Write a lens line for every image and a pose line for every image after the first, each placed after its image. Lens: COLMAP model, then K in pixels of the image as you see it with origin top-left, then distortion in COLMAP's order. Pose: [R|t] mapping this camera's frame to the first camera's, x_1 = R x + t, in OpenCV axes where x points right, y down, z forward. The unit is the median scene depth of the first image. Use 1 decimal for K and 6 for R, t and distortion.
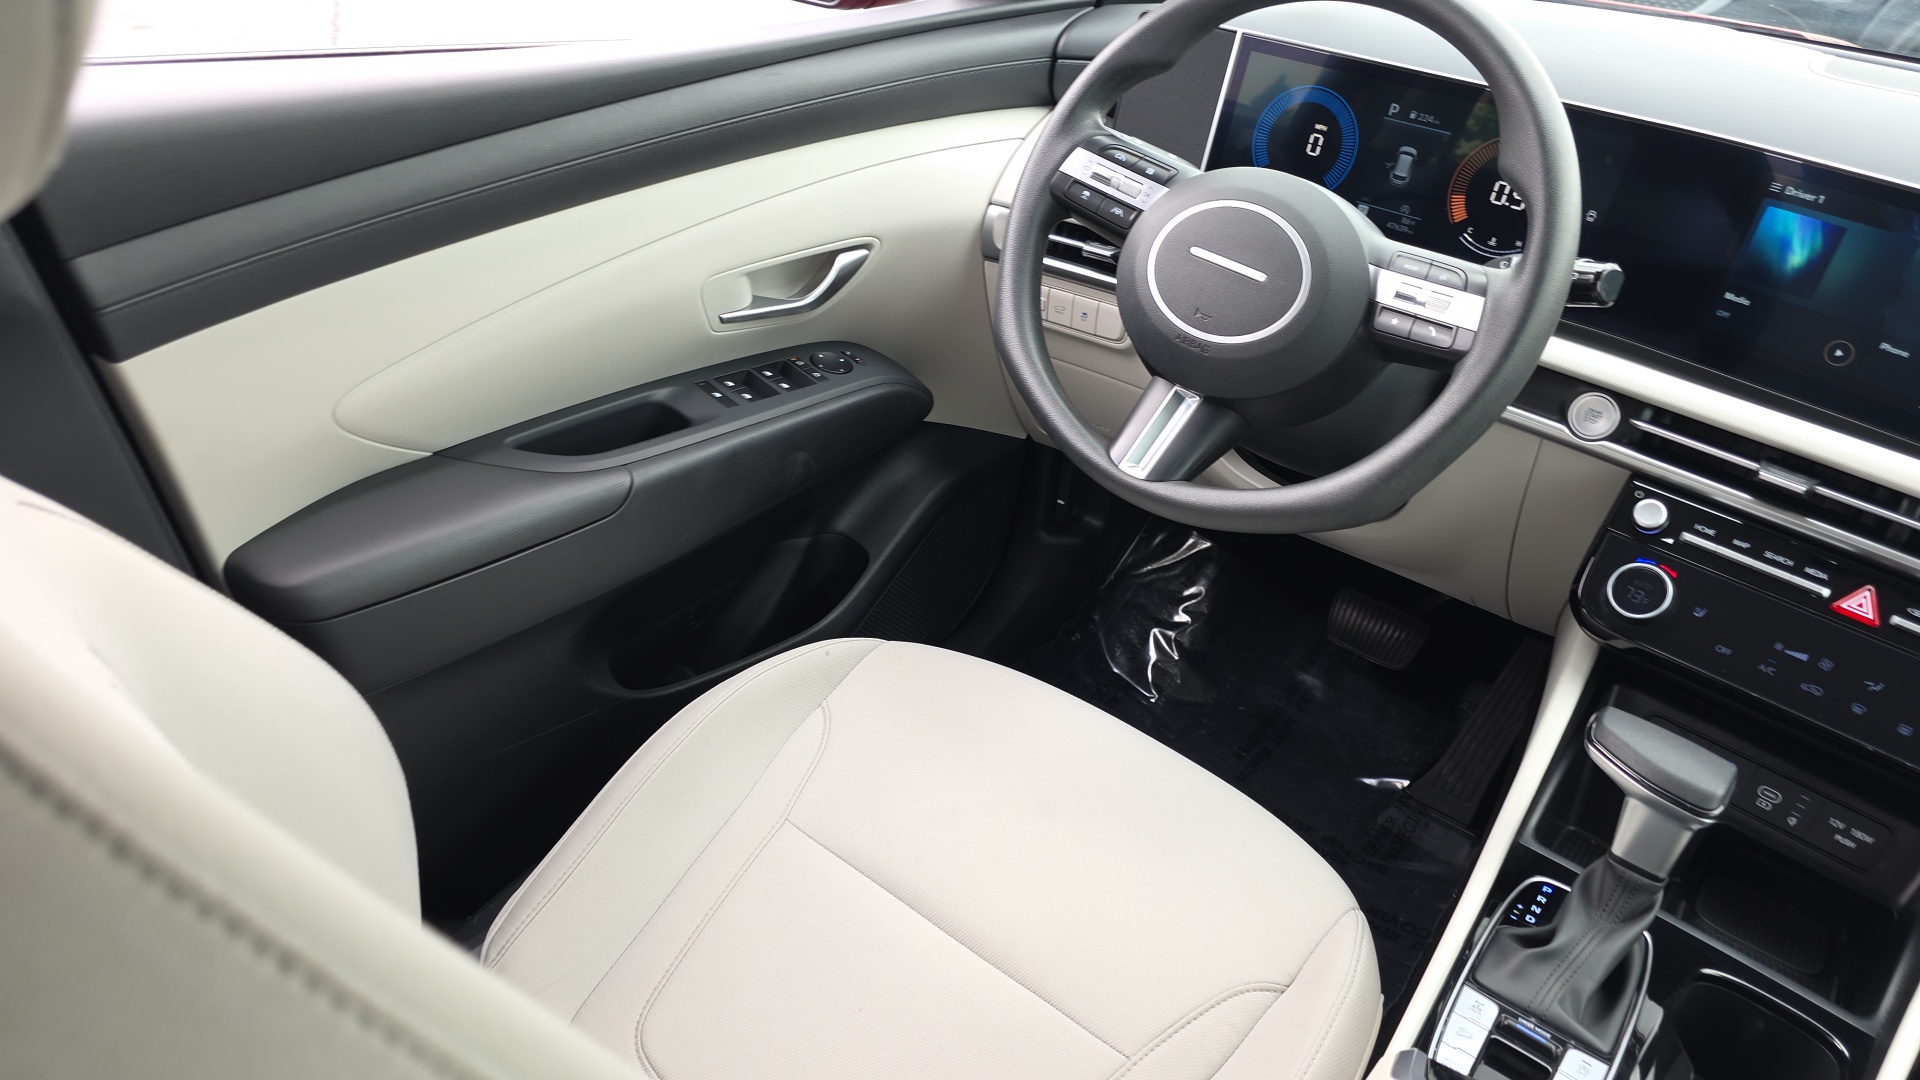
lens RADIAL K [[1280.9, 0, 960.0], [0, 1280.9, 540.0], [0, 0, 1]] dist [0.055693, -0.051970]
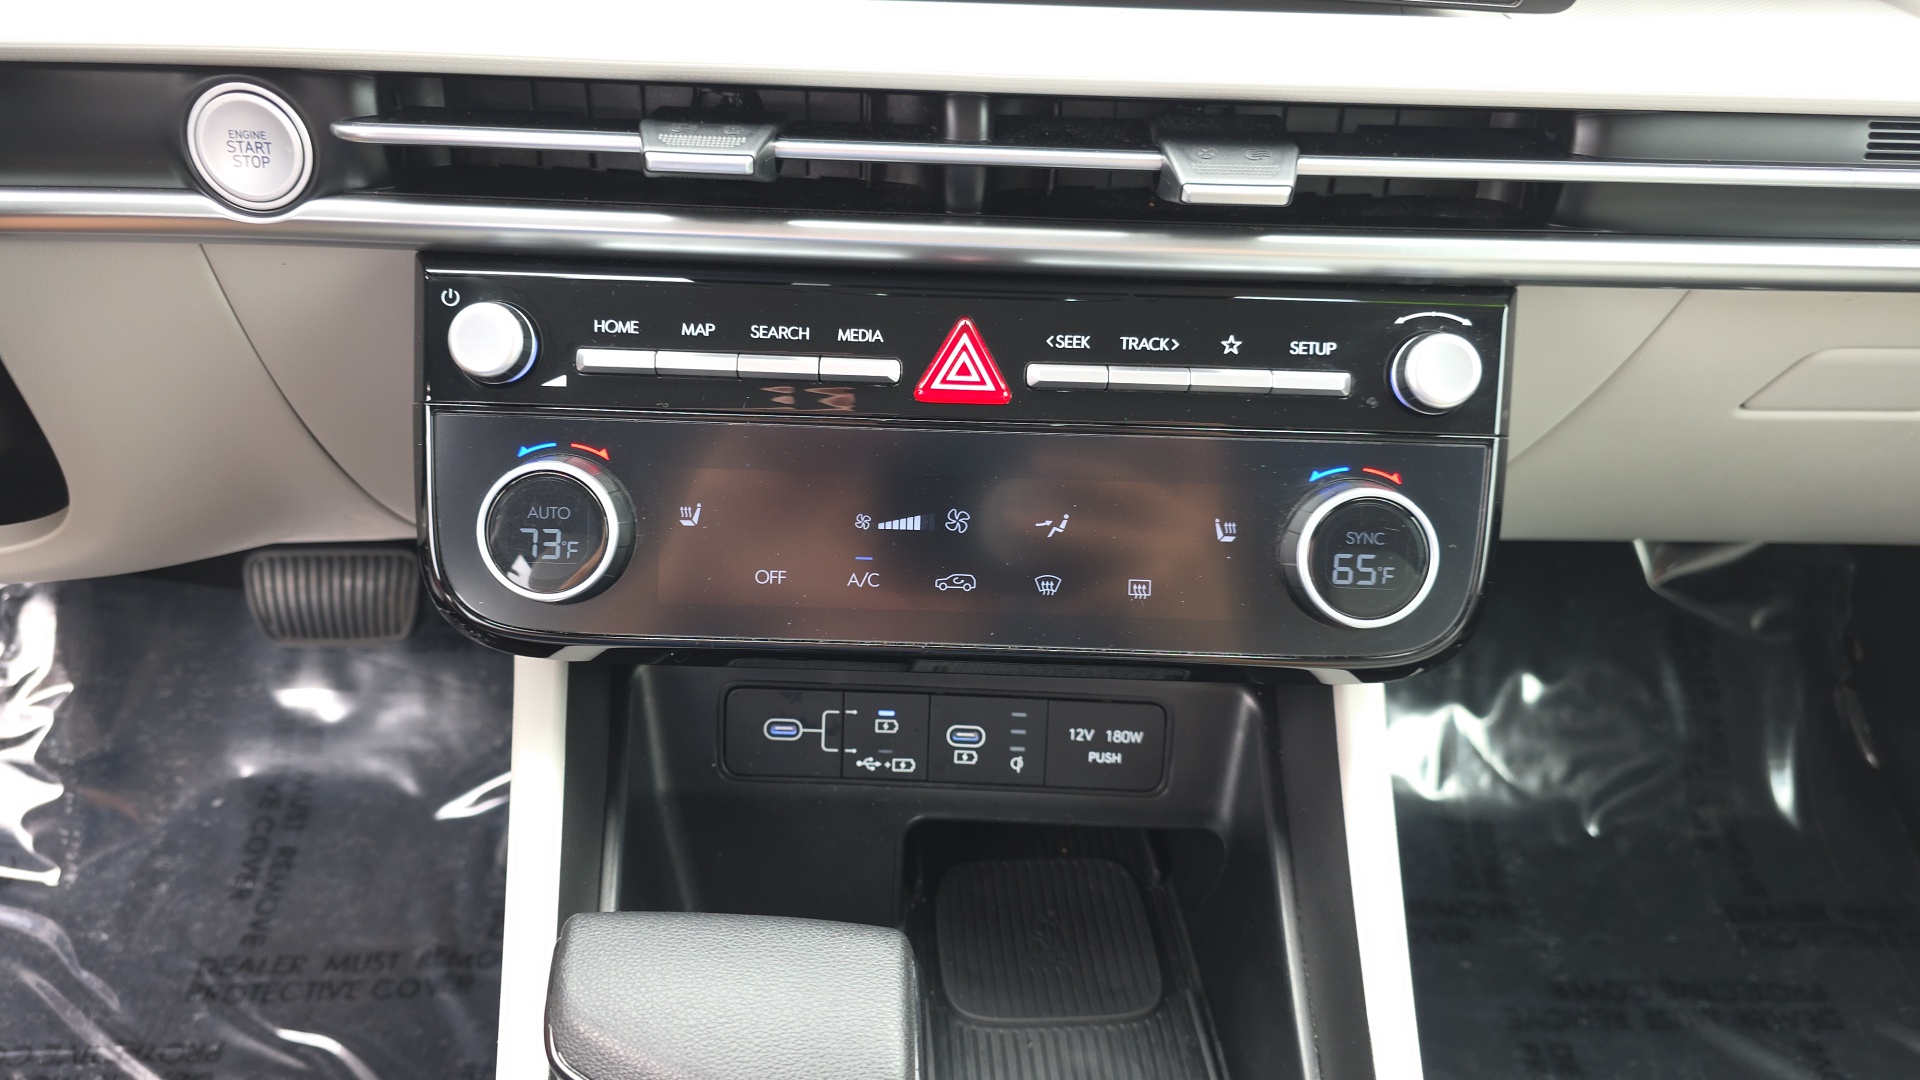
lens RADIAL K [[1342.0, 0, 919.6], [0, 1342.0, 543.1], [0, 0, 1]] dist [0.054986, -0.070840]
pose [[0.748285, -0.477000, 0.461022, 0.419224], [0.390445, 0.878520, 0.275235, -0.028192], [-0.536304, -0.025950, 0.843626, 0.588254]]
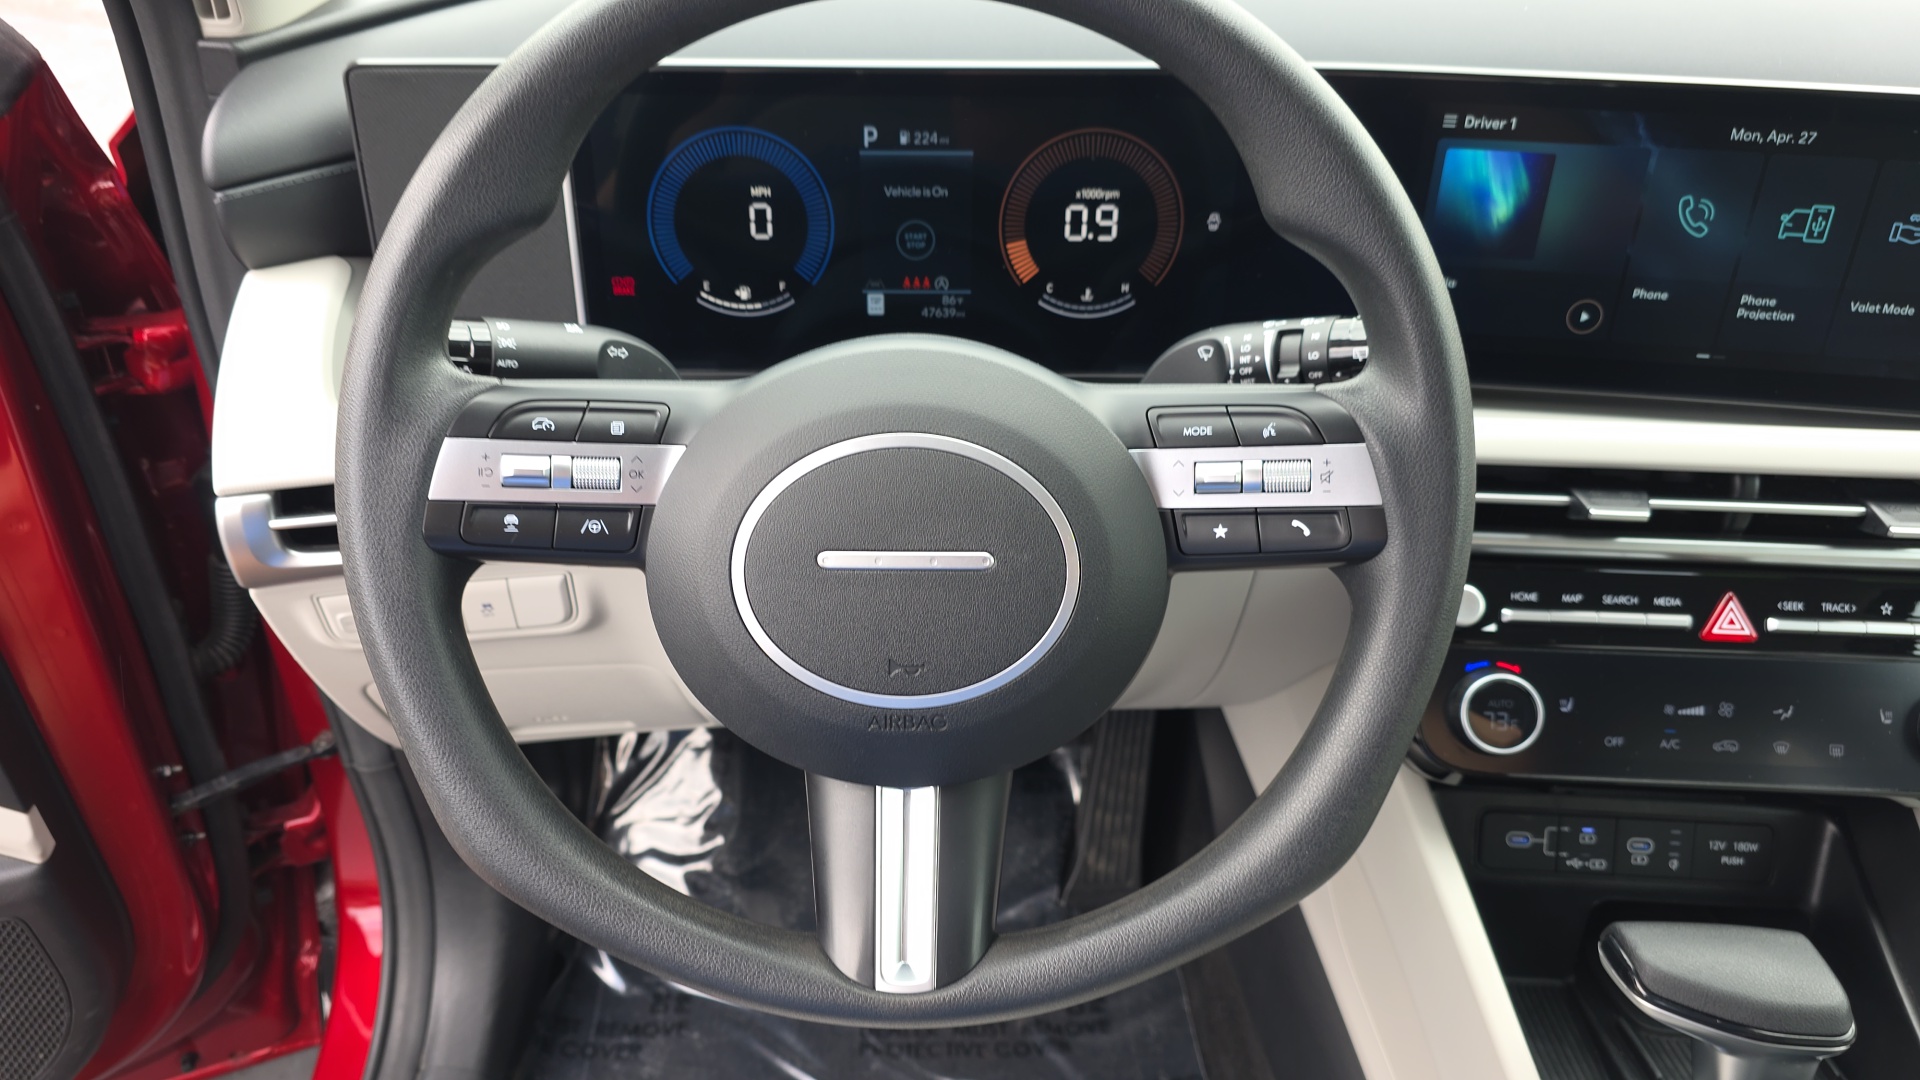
lens RADIAL K [[1273.0, 0, 984.3], [0, 1273.0, 563.9], [0, 0, 1]] dist [0.042434, -0.050448]
pose [[0.764811, -0.422600, 0.486286, 0.002824], [0.392627, 0.904176, 0.168254, -0.265976], [-0.510792, 0.062247, 0.857448, 0.543971]]
